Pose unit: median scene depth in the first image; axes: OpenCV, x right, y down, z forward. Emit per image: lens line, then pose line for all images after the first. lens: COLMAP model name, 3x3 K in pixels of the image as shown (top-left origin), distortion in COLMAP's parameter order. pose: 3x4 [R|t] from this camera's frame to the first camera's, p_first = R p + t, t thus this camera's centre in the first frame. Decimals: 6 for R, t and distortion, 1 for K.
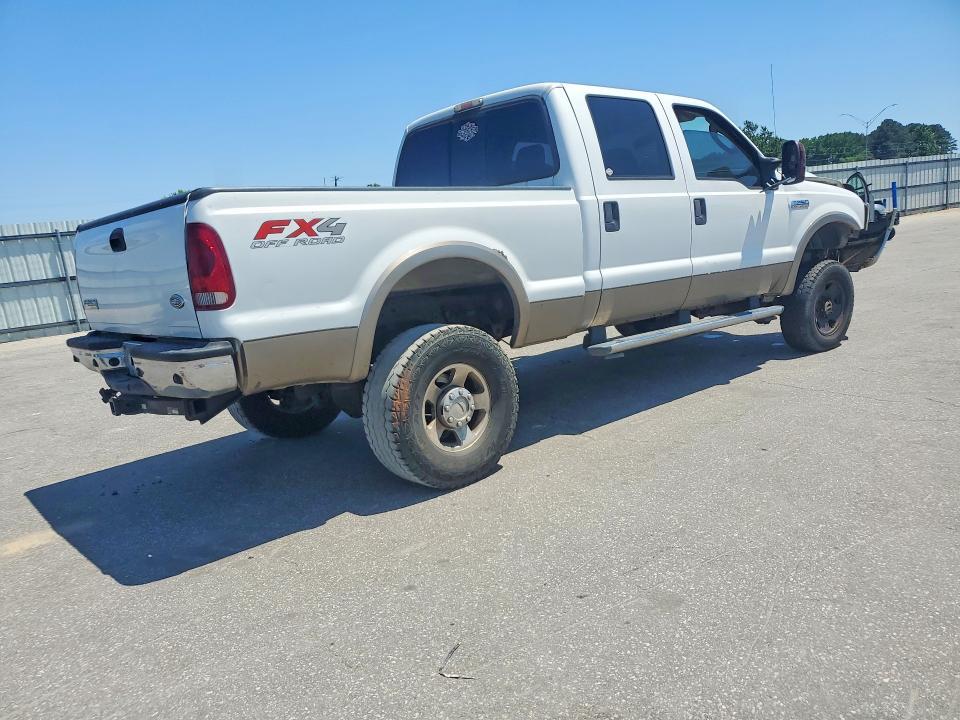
lens RADIAL K [[766.0, 0, 480.0], [0, 766.0, 360.0], [0, 0, 1]] dist [0.034711, 0.000135]
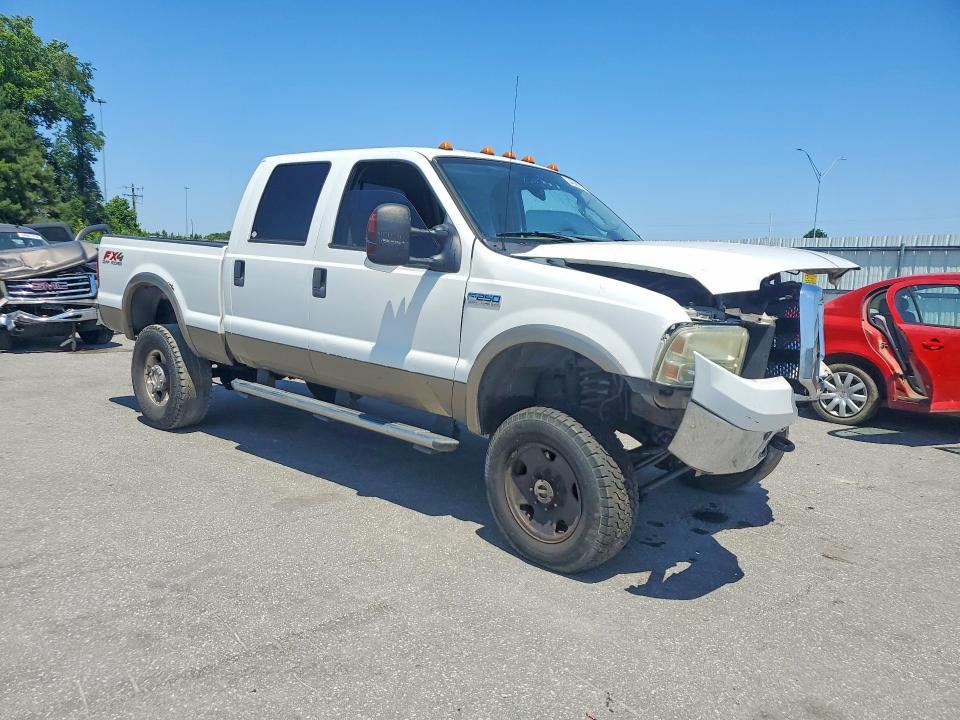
lens RADIAL K [[766.0, 0, 480.0], [0, 766.0, 360.0], [0, 0, 1]] dist [0.034711, 0.000135]
pose [[0.101925, 0.220547, -0.970036, 1.181411], [-0.208732, 0.958149, 0.195912, -0.317873], [0.972647, 0.182510, 0.143695, 1.058780]]
